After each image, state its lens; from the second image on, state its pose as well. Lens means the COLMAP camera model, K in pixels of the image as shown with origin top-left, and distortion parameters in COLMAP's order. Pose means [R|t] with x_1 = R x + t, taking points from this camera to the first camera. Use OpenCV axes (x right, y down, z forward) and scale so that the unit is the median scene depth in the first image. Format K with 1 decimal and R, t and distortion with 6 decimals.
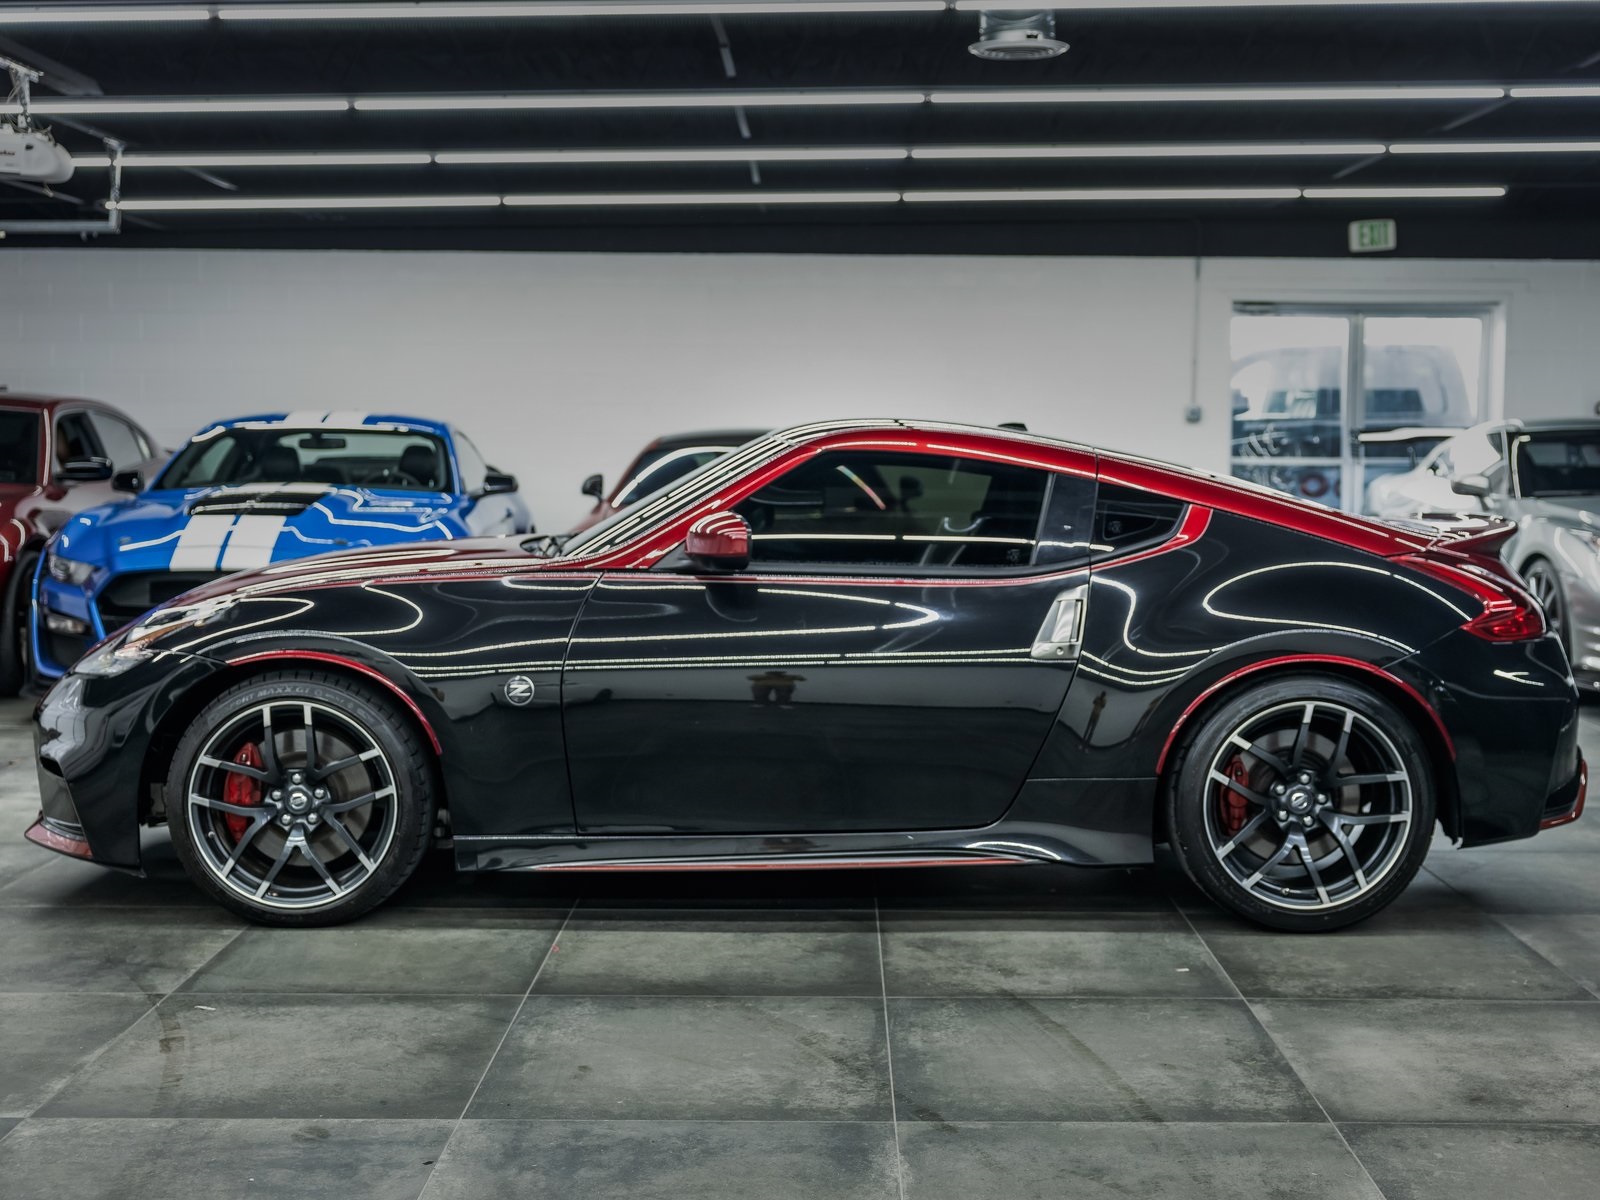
lens RADIAL K [[1918.0, 0, 810.0], [0, 1918.0, 595.1], [0, 0, 1]] dist [-0.023570, 0.000000]
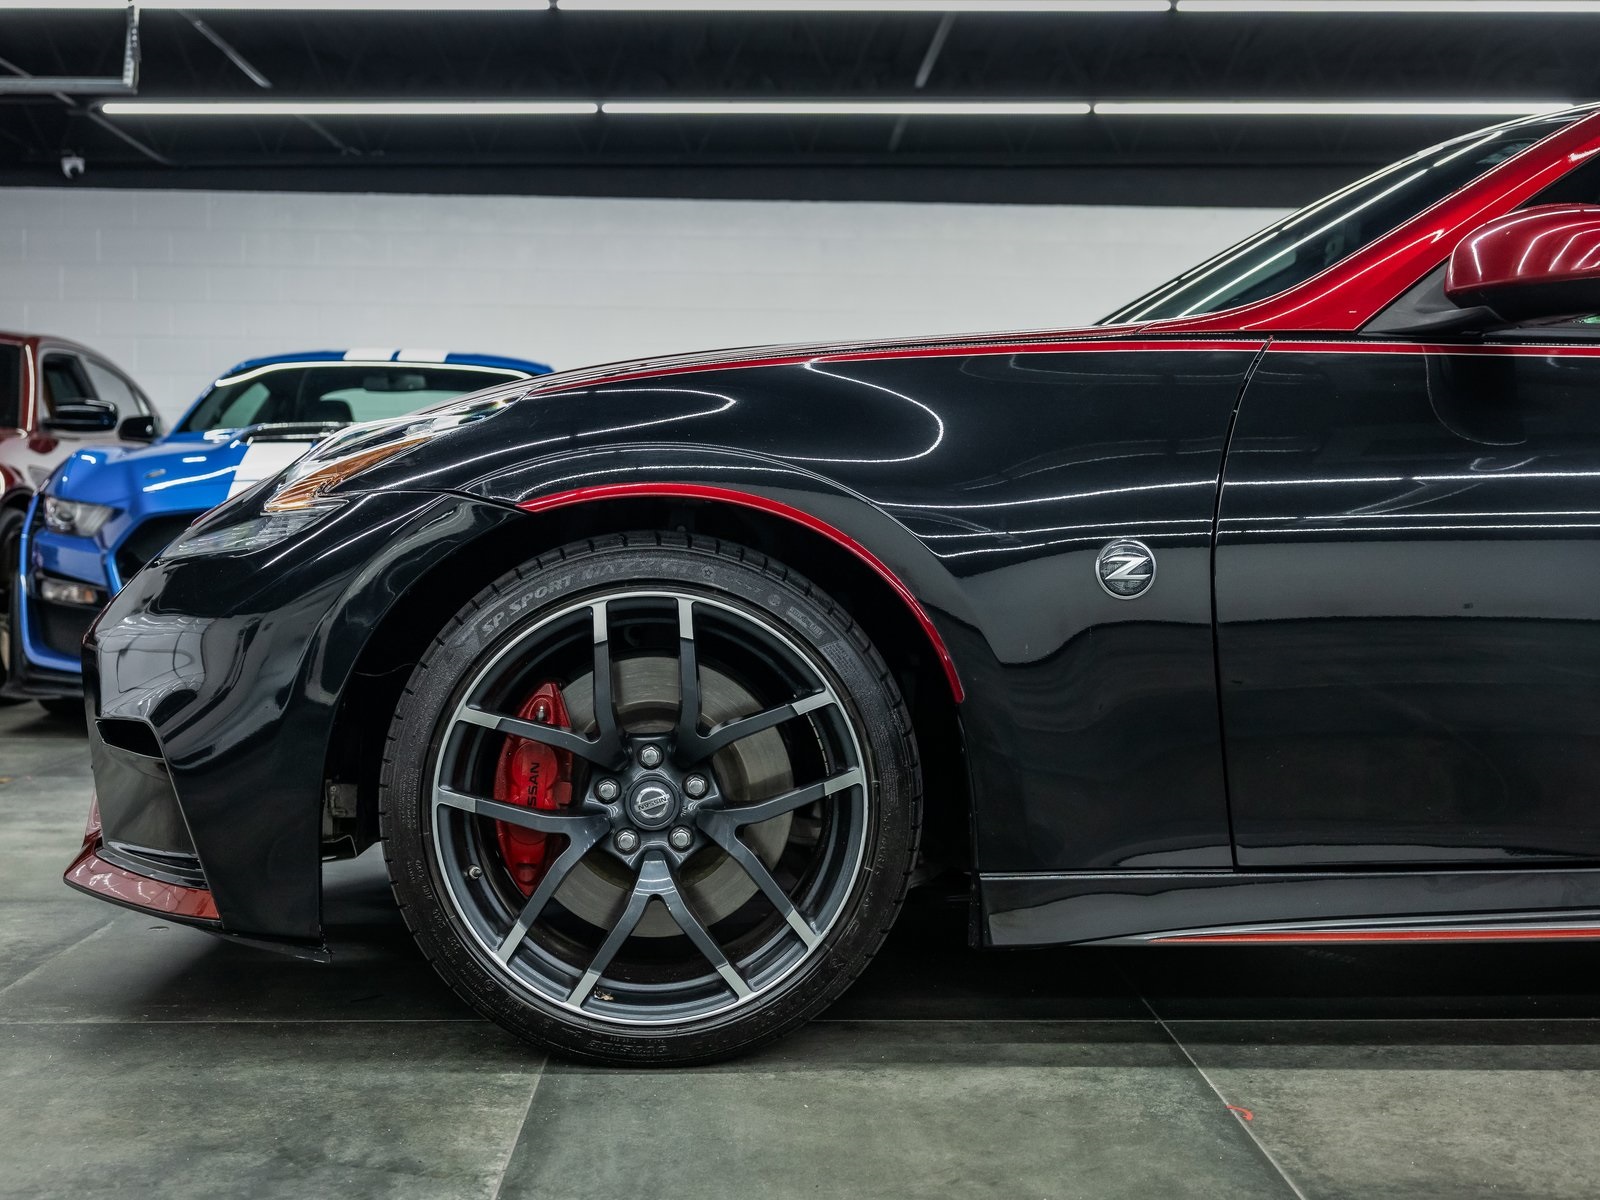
lens RADIAL K [[1892.6, 0, 806.2], [0, 1892.6, 597.6], [0, 0, 1]] dist [-0.023608, 0.000000]
pose [[0.999487, 0.002150, 0.031943, -0.244077], [-0.000946, 0.999290, -0.037653, 0.073911], [-0.032001, 0.037604, 0.998780, 0.520050]]
